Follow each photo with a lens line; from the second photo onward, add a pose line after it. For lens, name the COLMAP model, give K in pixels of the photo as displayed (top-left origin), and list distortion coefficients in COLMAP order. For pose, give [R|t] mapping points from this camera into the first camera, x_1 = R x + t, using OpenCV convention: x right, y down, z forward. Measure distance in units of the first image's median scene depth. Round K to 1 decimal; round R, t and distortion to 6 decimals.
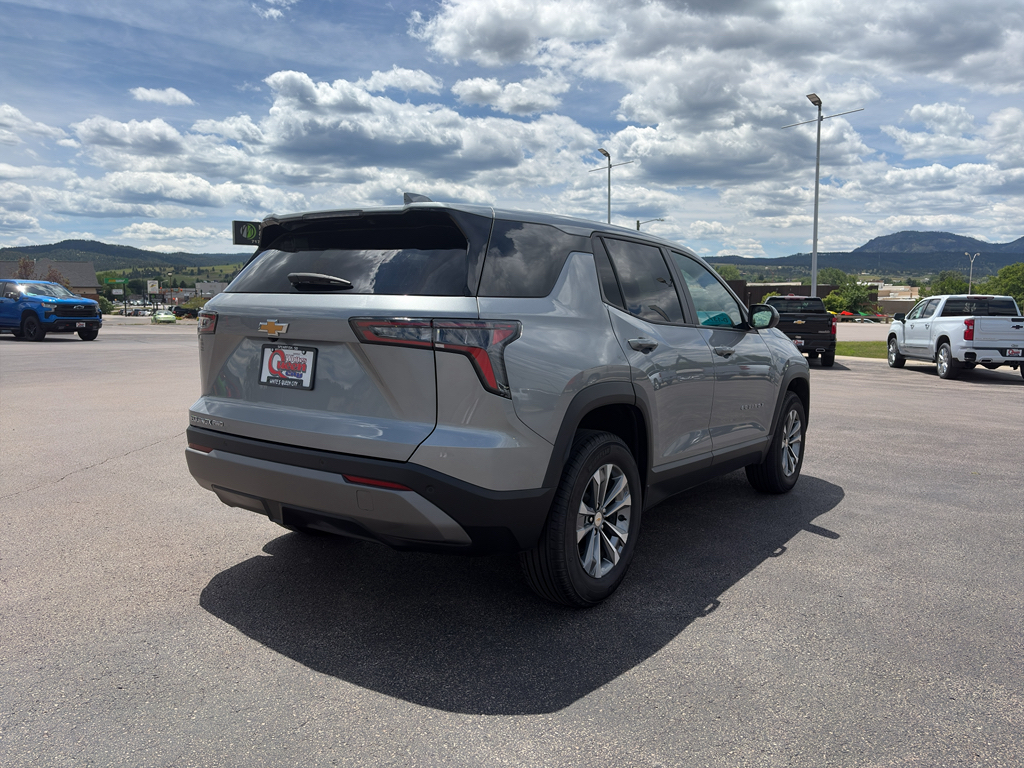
lens RADIAL K [[835.5, 0, 511.3], [0, 835.5, 367.1], [0, 0, 1]] dist [0.090349, -0.102070]
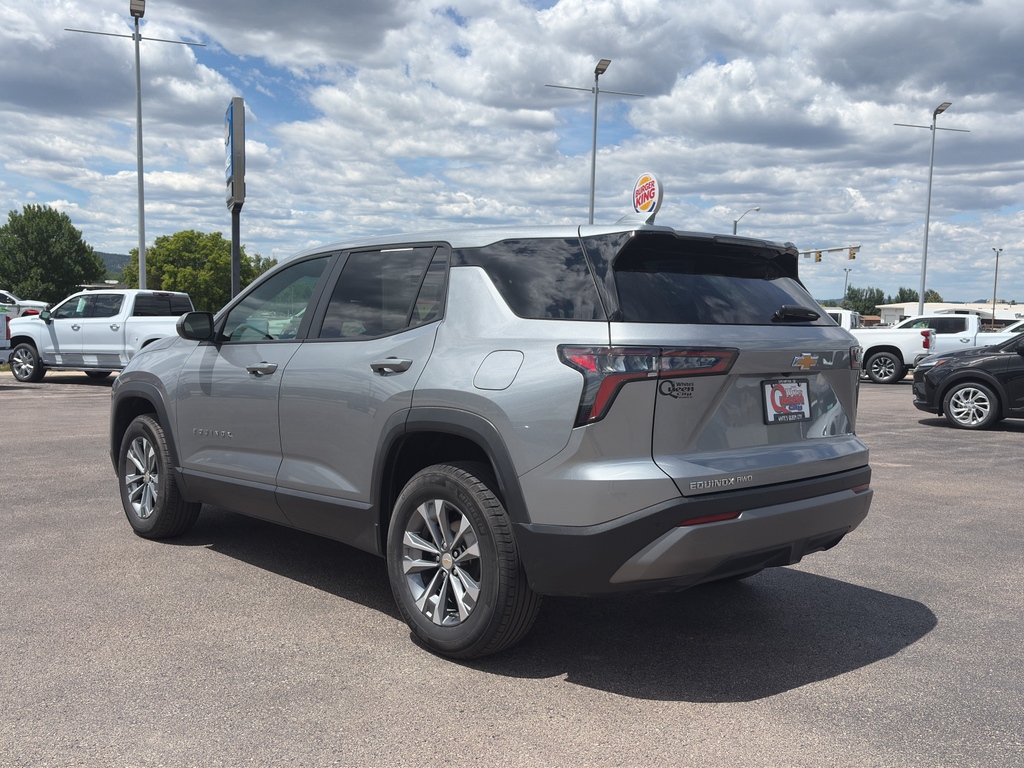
lens RADIAL K [[1037.2, 0, 531.0], [0, 1037.2, 384.4], [0, 0, 1]] dist [0.120083, -0.022193]
pose [[0.103916, -0.083966, 0.991035, -0.235999], [0.054473, 0.995415, 0.078625, -0.020662], [-0.993093, 0.045814, 0.108013, 0.184869]]
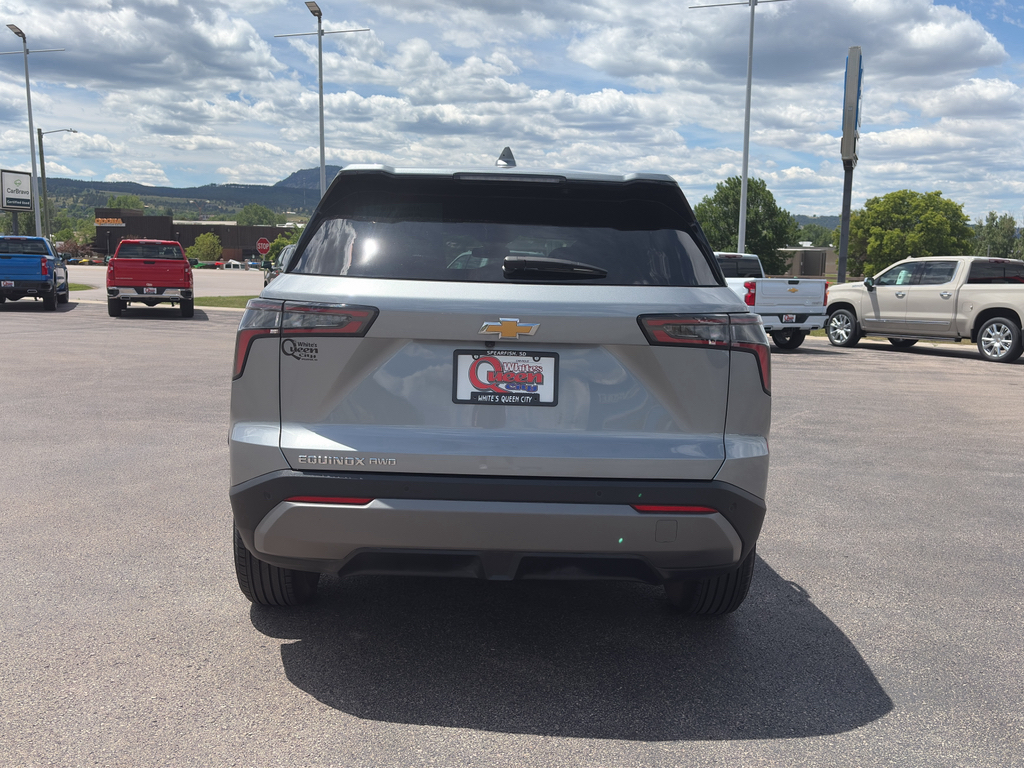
lens RADIAL K [[1077.4, 0, 460.5], [0, 1077.4, 388.0], [0, 0, 1]] dist [0.026449, -0.021780]
pose [[0.771697, -0.073309, 0.631751, -0.147527], [0.032487, 0.996581, 0.075962, -0.010843], [-0.635160, -0.038096, 0.771440, 0.041614]]
